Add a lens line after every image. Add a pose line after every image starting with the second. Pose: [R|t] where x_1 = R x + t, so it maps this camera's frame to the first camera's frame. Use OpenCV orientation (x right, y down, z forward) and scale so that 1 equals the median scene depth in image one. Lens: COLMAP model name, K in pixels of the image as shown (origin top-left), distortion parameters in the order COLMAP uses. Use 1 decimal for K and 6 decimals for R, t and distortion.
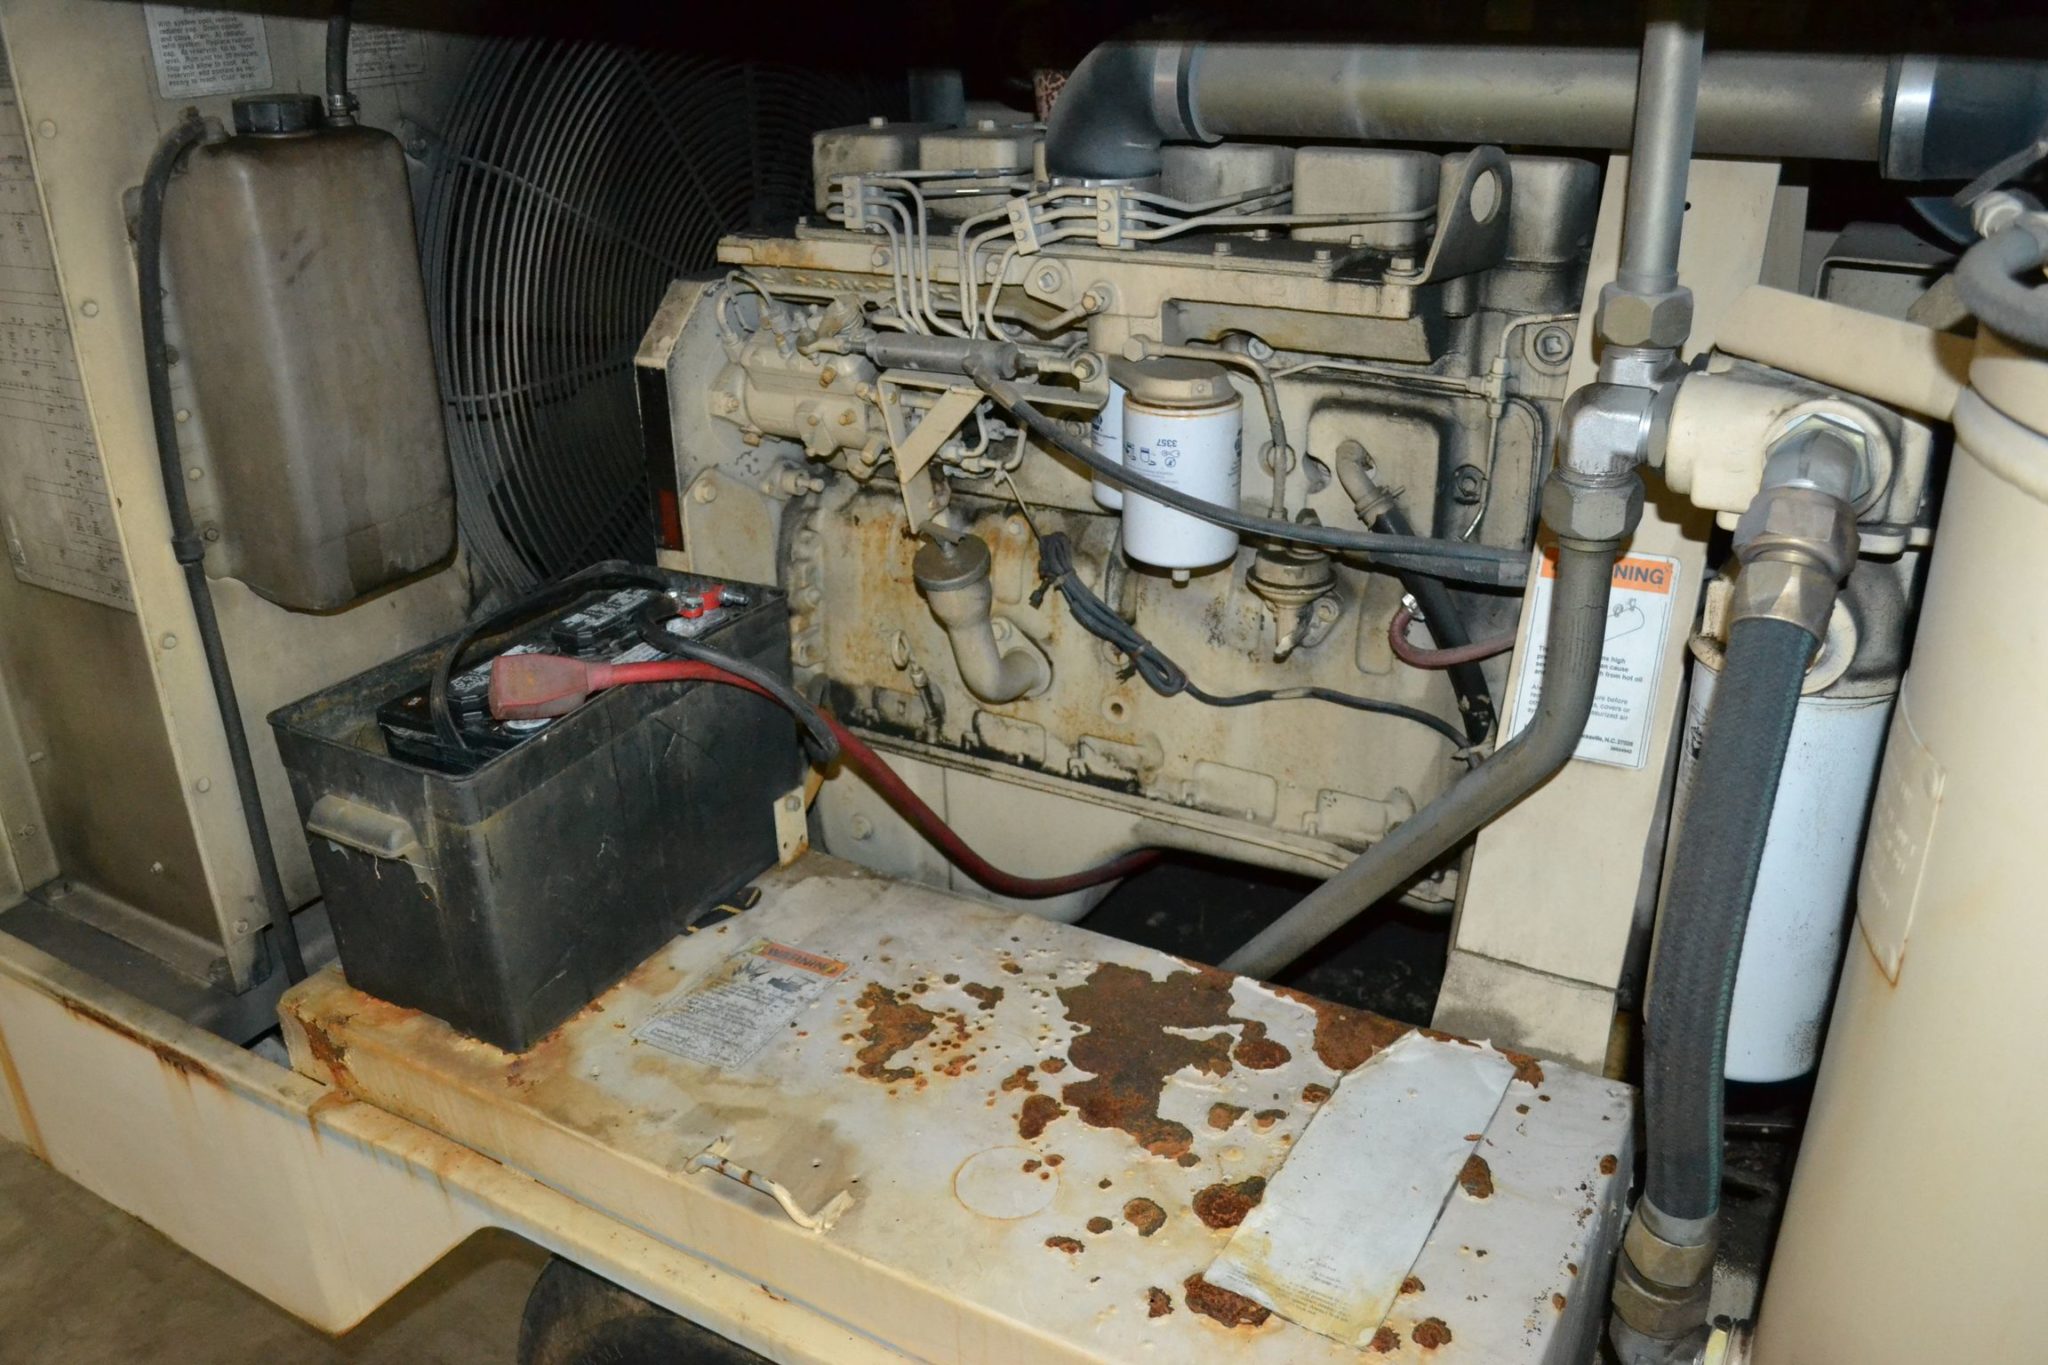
lens RADIAL K [[1628.0, 0, 1028.7], [0, 1628.0, 678.4], [0, 0, 1]] dist [-0.075191, -0.005164]
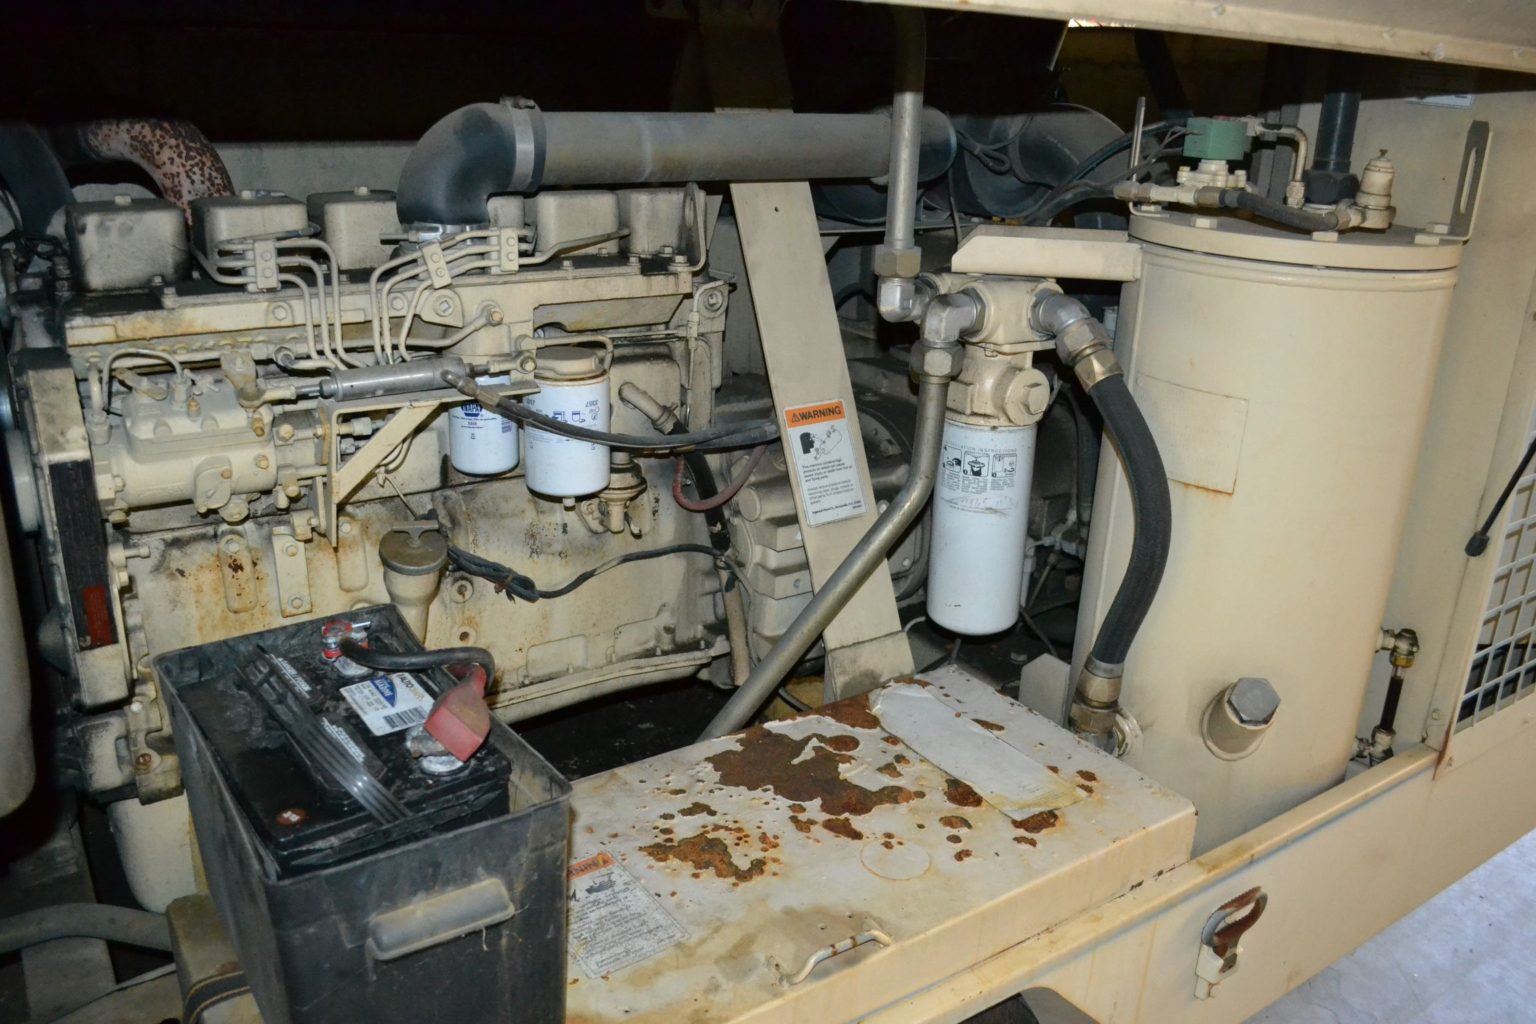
lens RADIAL K [[1221.0, 0, 771.3], [0, 1221.0, 514.1], [0, 0, 1]] dist [-0.075191, -0.005164]
pose [[0.432853, -0.268548, 0.860535, -0.776552], [0.323781, 0.937212, 0.129613, -0.142591], [-0.841311, 0.222522, 0.492626, 0.379650]]
